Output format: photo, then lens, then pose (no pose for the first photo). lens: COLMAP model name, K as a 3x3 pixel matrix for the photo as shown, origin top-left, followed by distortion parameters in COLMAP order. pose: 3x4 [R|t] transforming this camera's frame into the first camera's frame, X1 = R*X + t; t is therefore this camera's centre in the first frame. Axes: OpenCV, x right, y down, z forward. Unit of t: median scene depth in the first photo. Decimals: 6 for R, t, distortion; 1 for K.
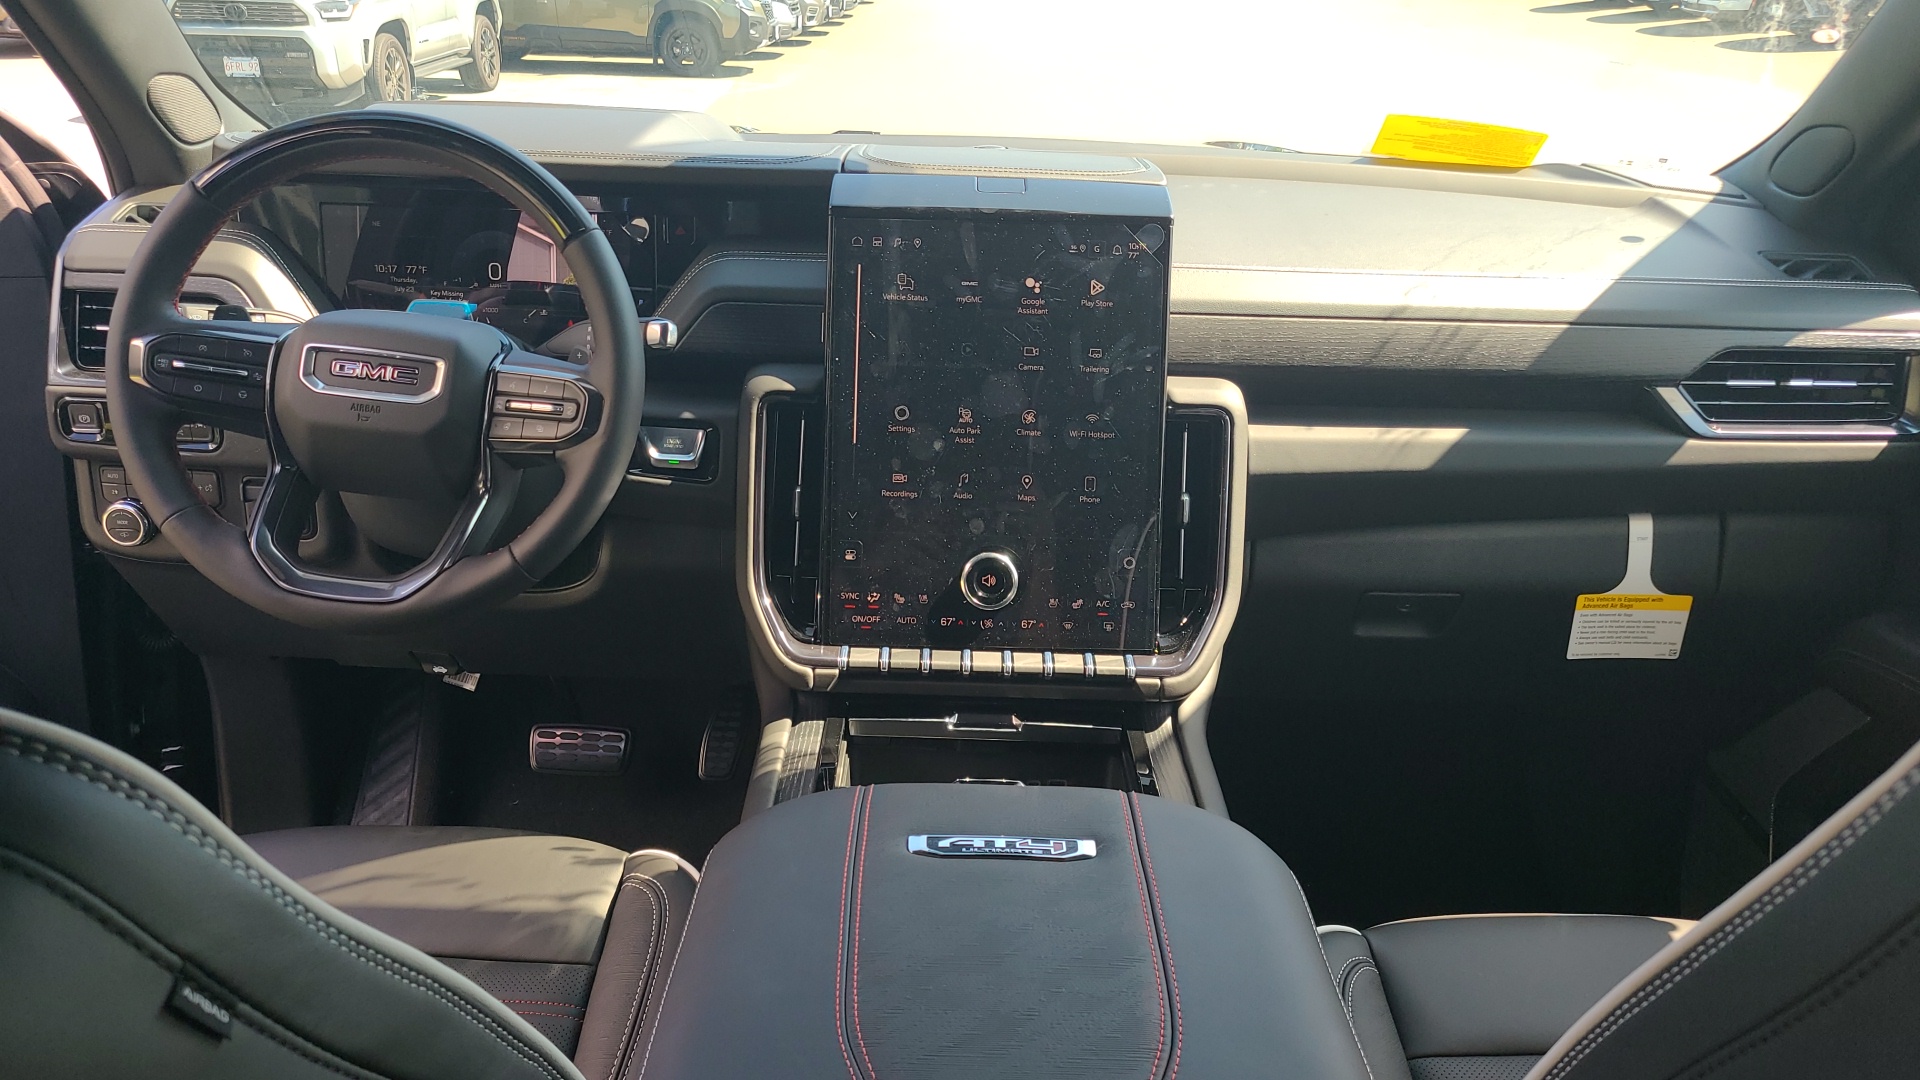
lens RADIAL K [[1460.4, 0, 953.5], [0, 1460.4, 533.2], [0, 0, 1]] dist [0.041805, -0.002171]
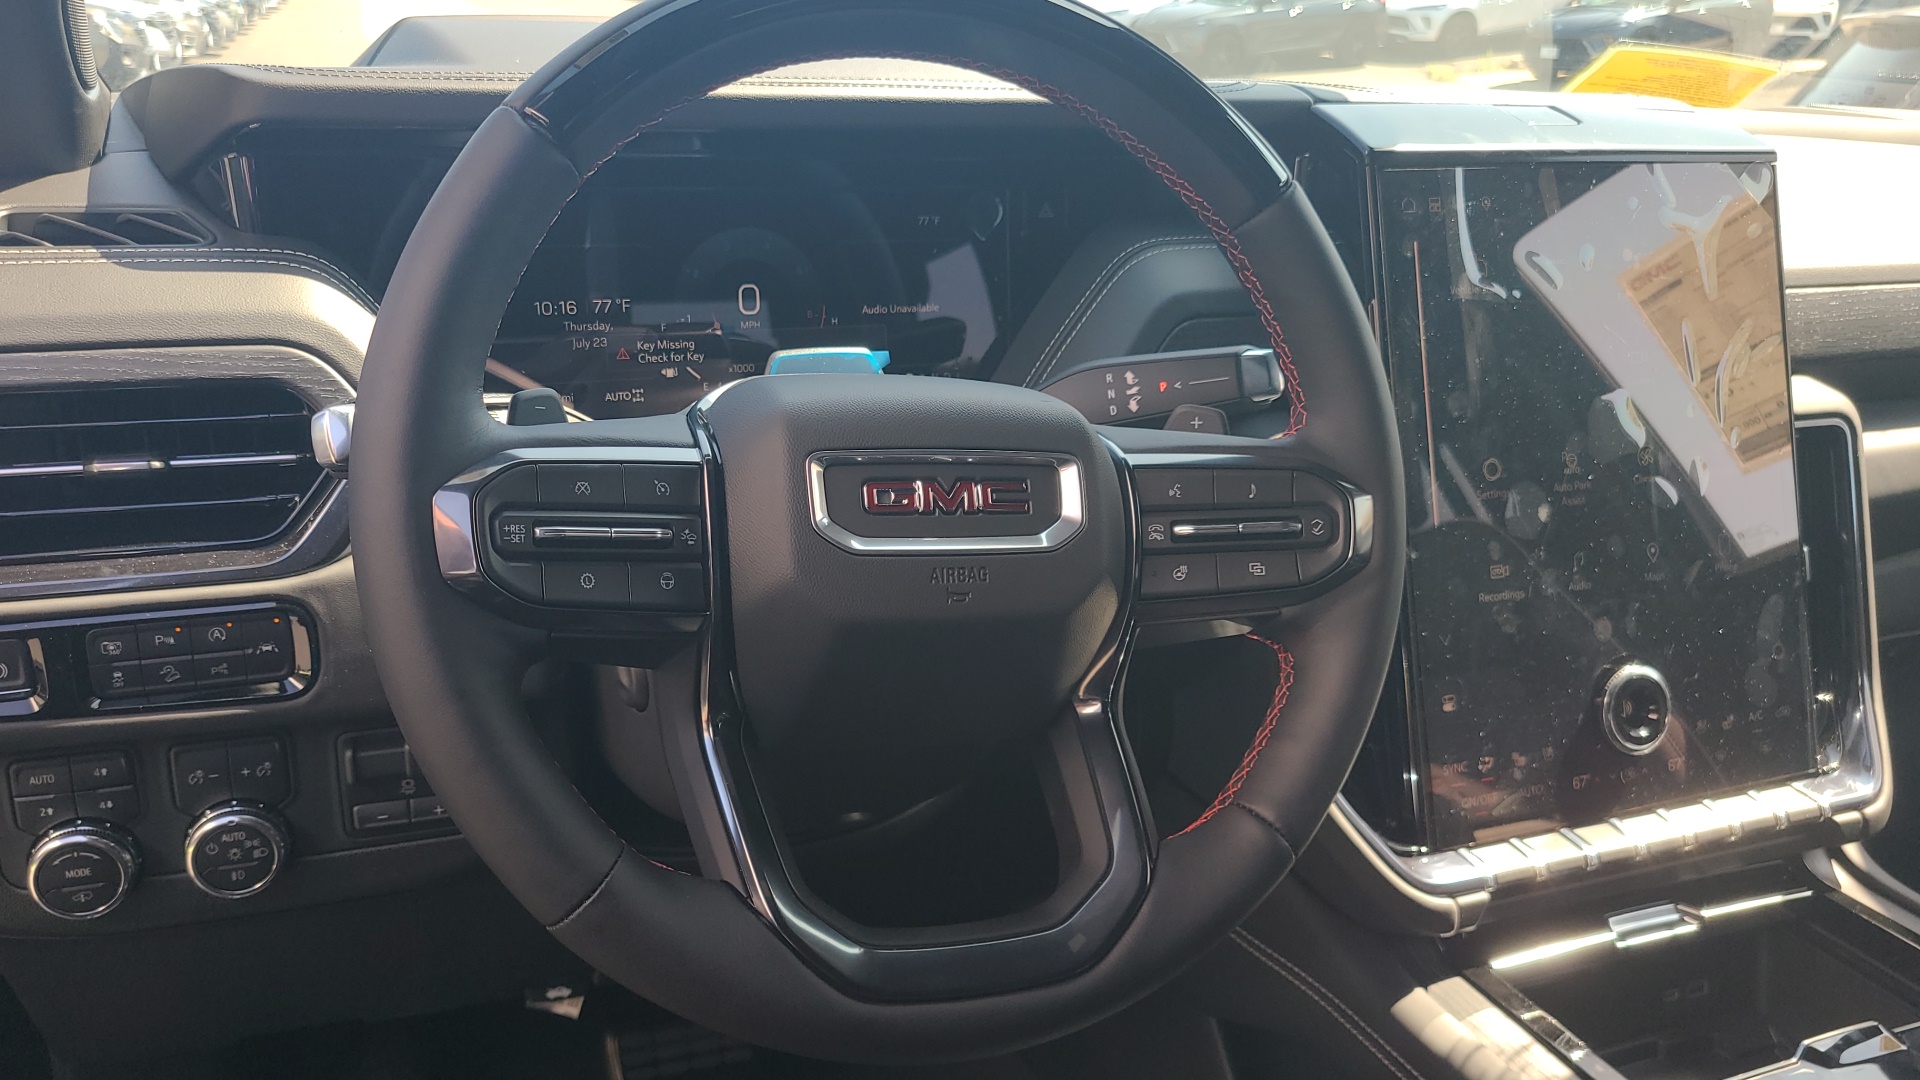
lens RADIAL K [[1488.9, 0, 943.9], [0, 1488.9, 546.2], [0, 0, 1]] dist [0.024663, -0.001272]
pose [[0.927756, -0.122931, 0.352360, -0.490223], [0.130088, 0.991497, 0.003394, -0.082465], [-0.349781, 0.042689, 0.935858, 0.474487]]
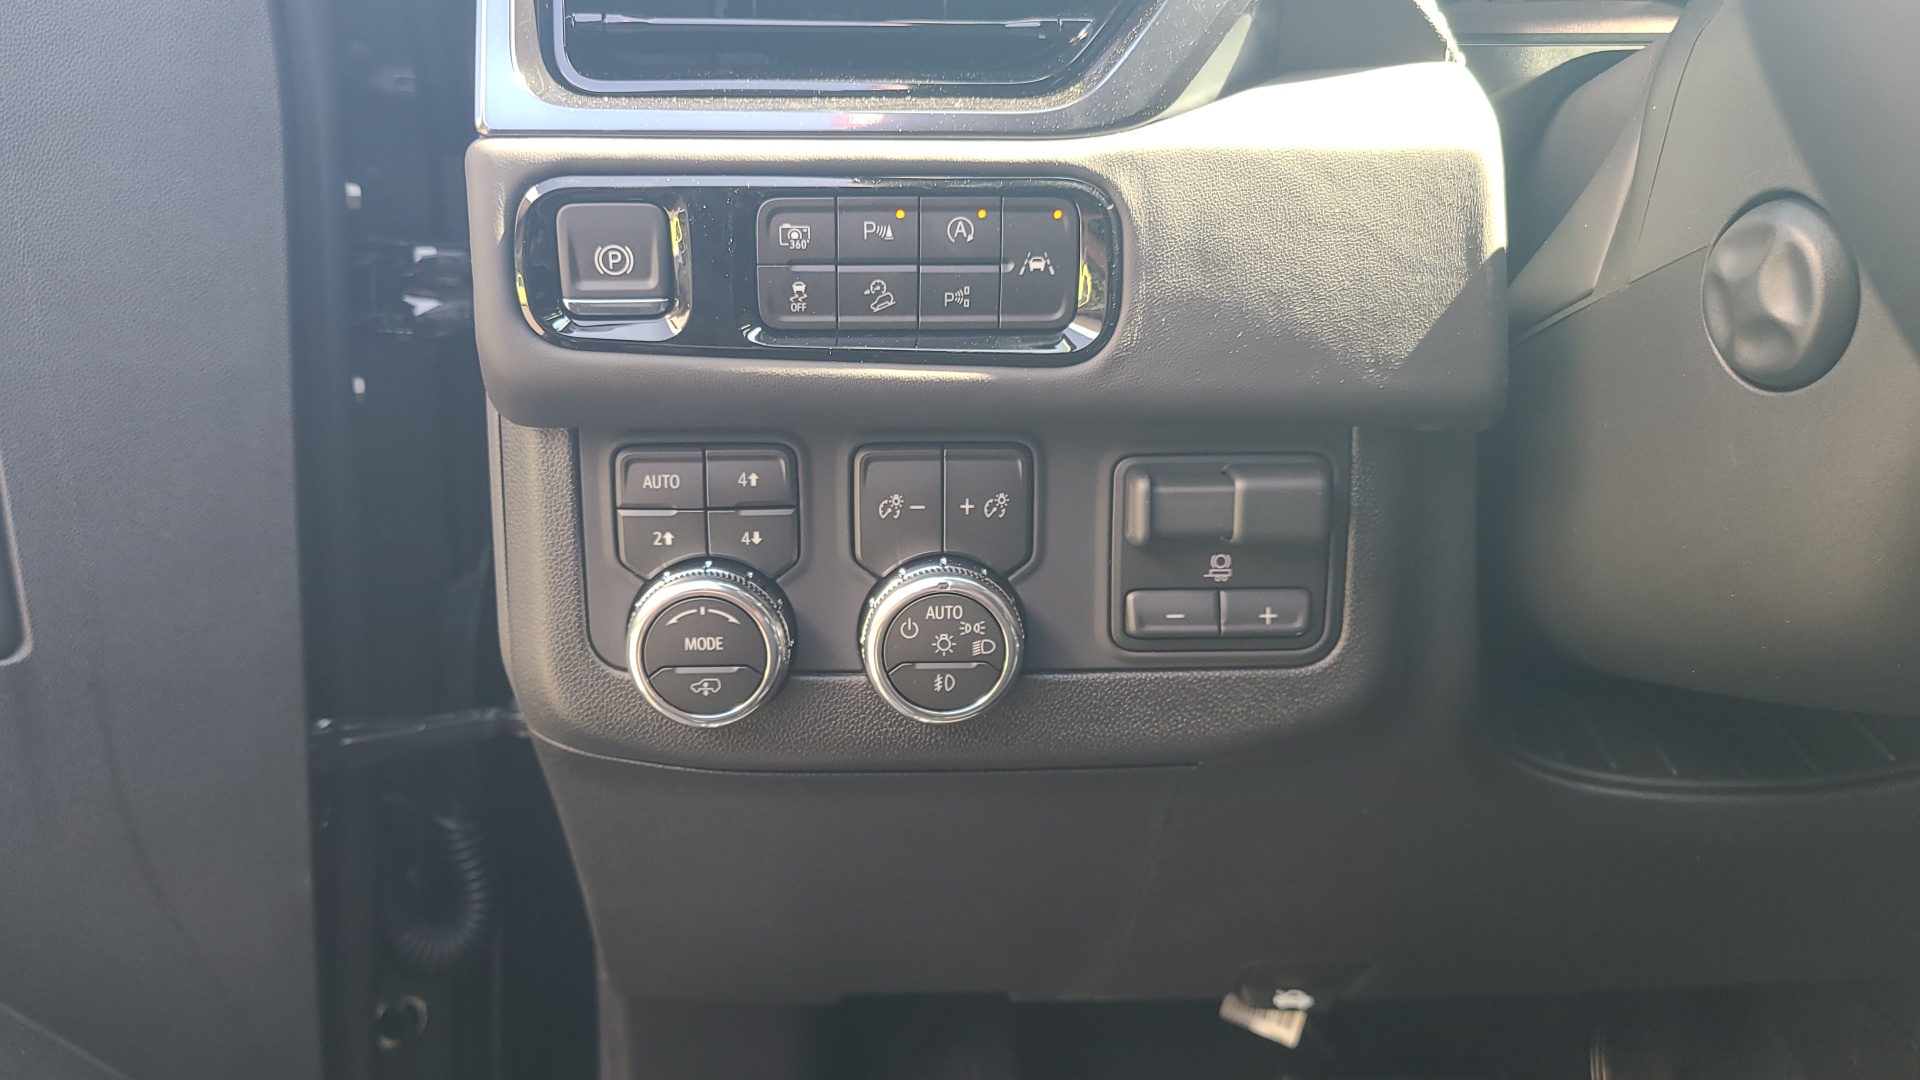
lens RADIAL K [[1460.4, 0, 953.5], [0, 1460.4, 533.2], [0, 0, 1]] dist [0.041805, -0.002171]
pose [[0.995967, -0.050220, 0.074353, -0.568183], [0.056216, 0.995137, -0.080878, -0.003822], [-0.069930, 0.084731, 0.993947, 0.764677]]
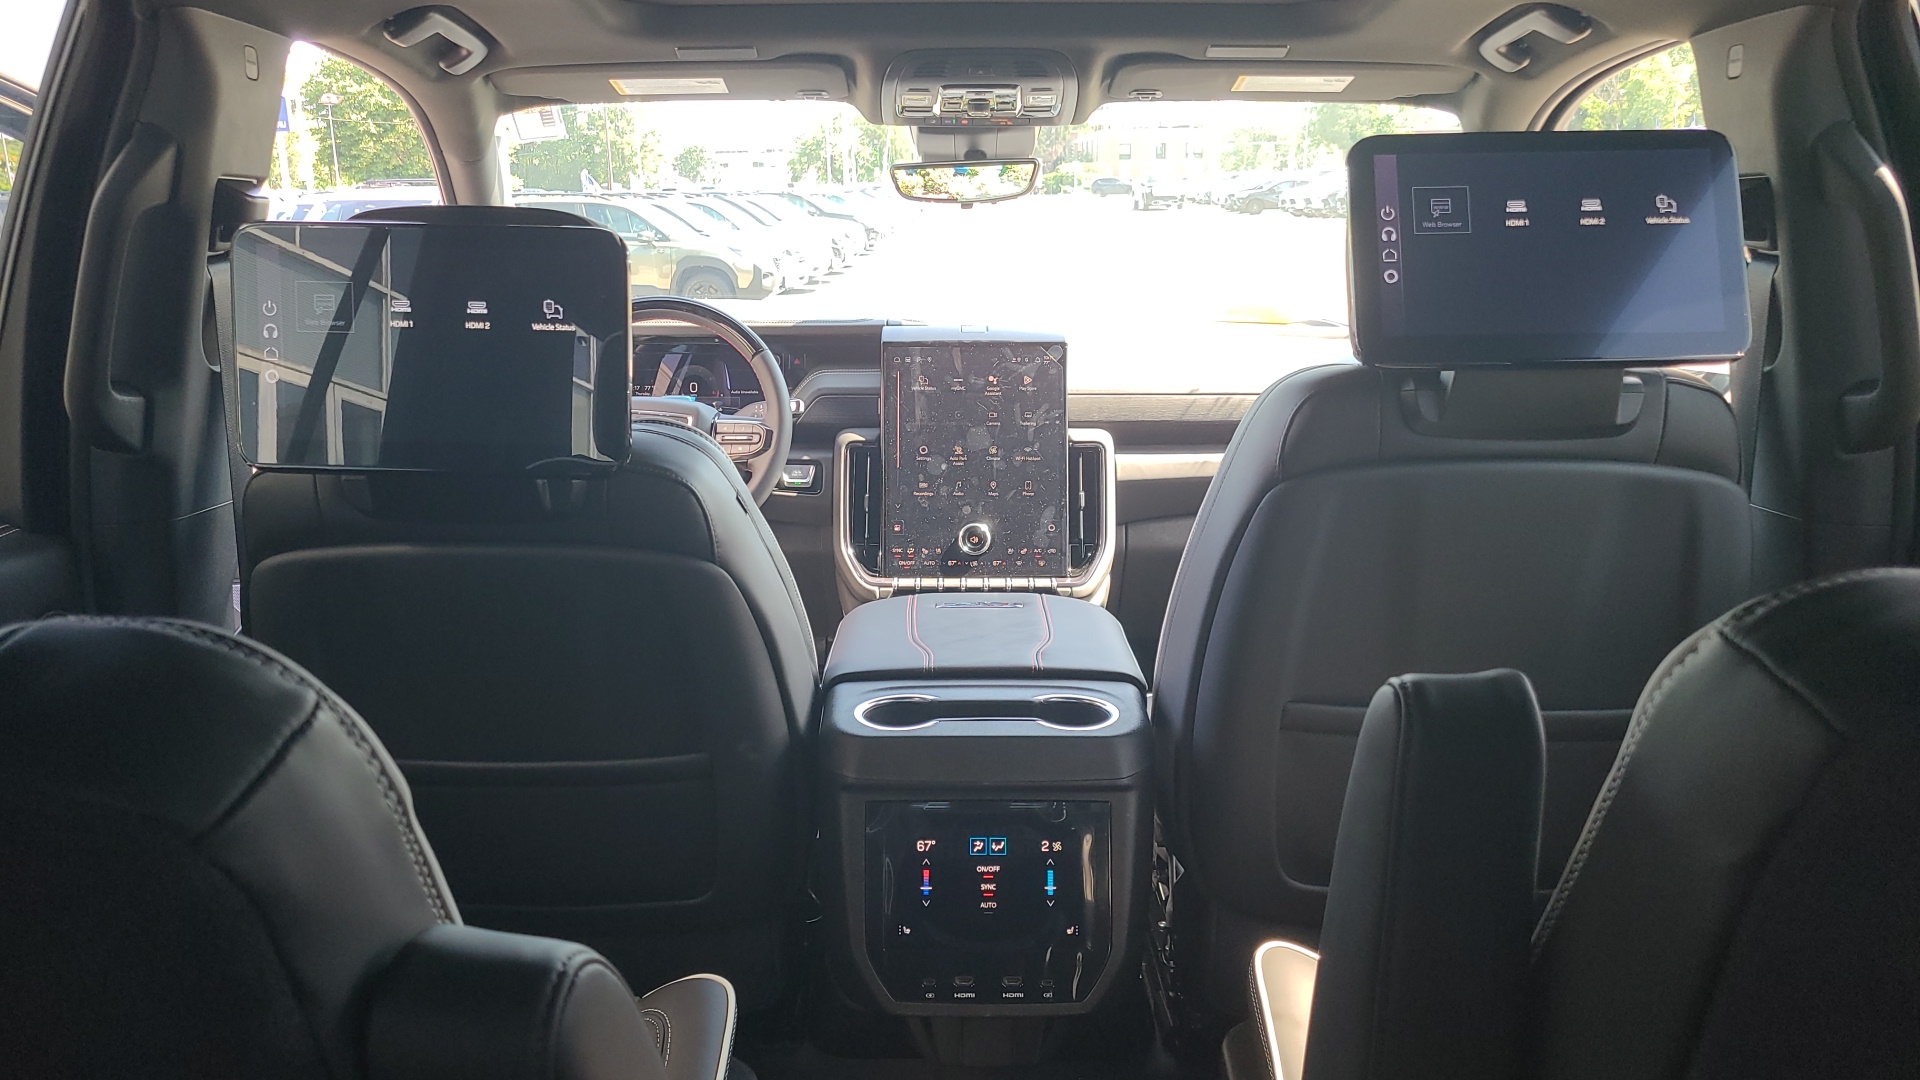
lens RADIAL K [[1444.1, 0, 960.7], [0, 1444.1, 550.5], [0, 0, 1]] dist [0.011353, 0.005718]
pose [[0.999495, -0.031642, 0.002813, 0.001980], [0.031720, 0.989268, -0.142625, 0.301276], [0.001730, 0.142642, 0.989773, -0.771775]]
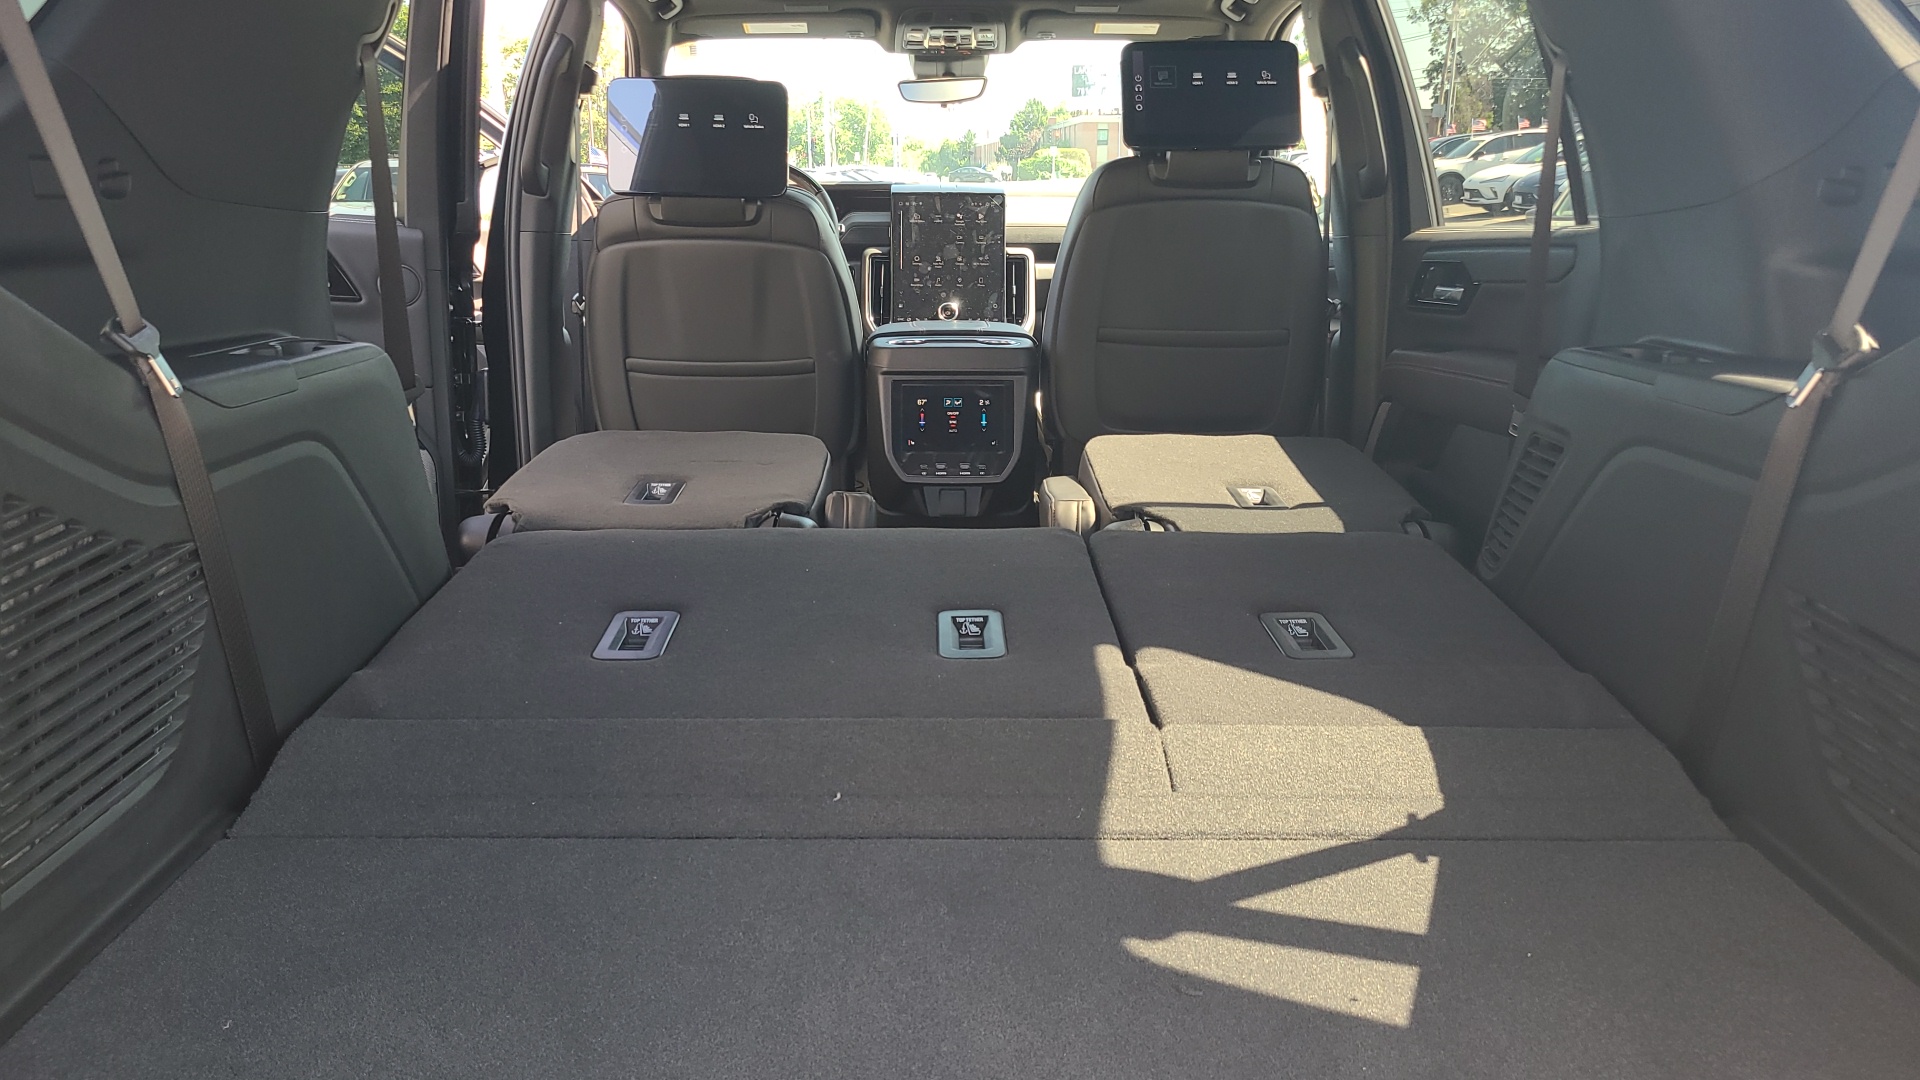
lens RADIAL K [[1460.4, 0, 953.5], [0, 1460.4, 533.2], [0, 0, 1]] dist [0.041805, -0.002171]
pose [[0.999500, -0.028782, 0.013072, -0.015768], [0.030417, 0.988250, -0.149791, 0.917141], [-0.008607, 0.150114, 0.988631, -1.857033]]
